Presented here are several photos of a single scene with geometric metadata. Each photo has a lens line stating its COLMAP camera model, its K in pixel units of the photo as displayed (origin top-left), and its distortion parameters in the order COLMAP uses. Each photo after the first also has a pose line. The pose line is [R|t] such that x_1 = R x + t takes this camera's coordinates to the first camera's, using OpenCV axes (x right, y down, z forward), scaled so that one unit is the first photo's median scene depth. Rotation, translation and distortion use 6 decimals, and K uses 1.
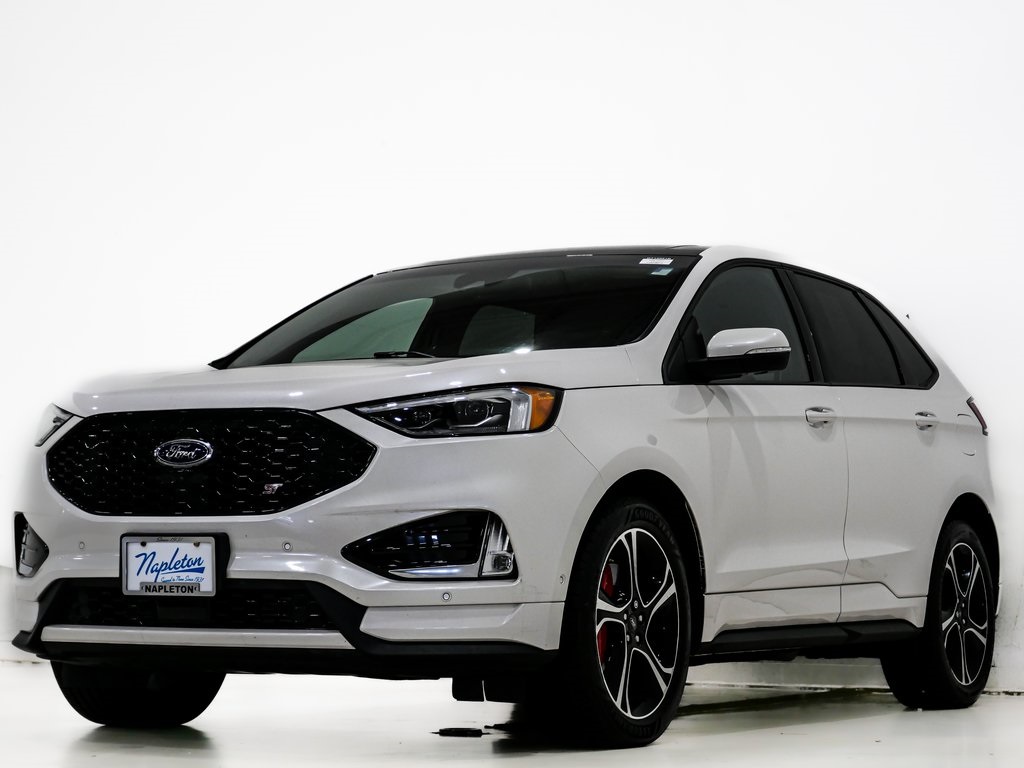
lens RADIAL K [[2775.2, 0, 515.9], [0, 2775.2, 380.2], [0, 0, 1]] dist [-0.061630, 0.000000]
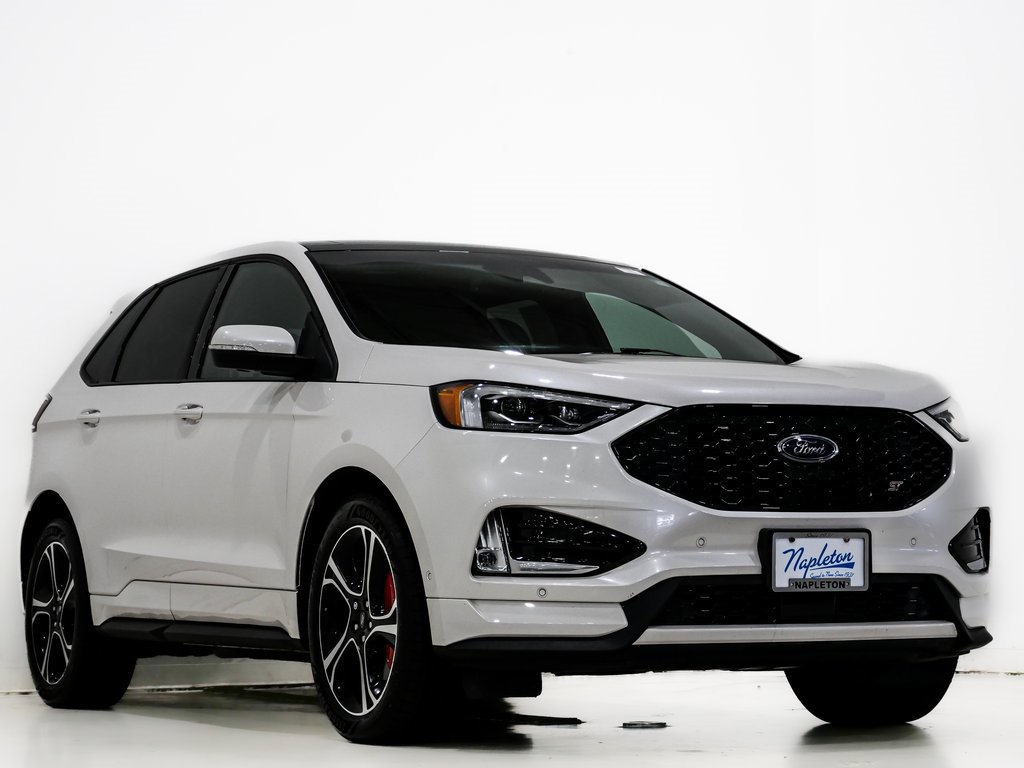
lens RADIAL K [[2873.6, 0, 517.2], [0, 2873.6, 388.6], [0, 0, 1]] dist [0.194382, 0.000000]
pose [[0.542546, 0.039644, 0.839090, -1.058060], [-0.043471, 0.998872, -0.019086, 0.029319], [-0.838901, -0.026121, 0.543658, 0.529034]]
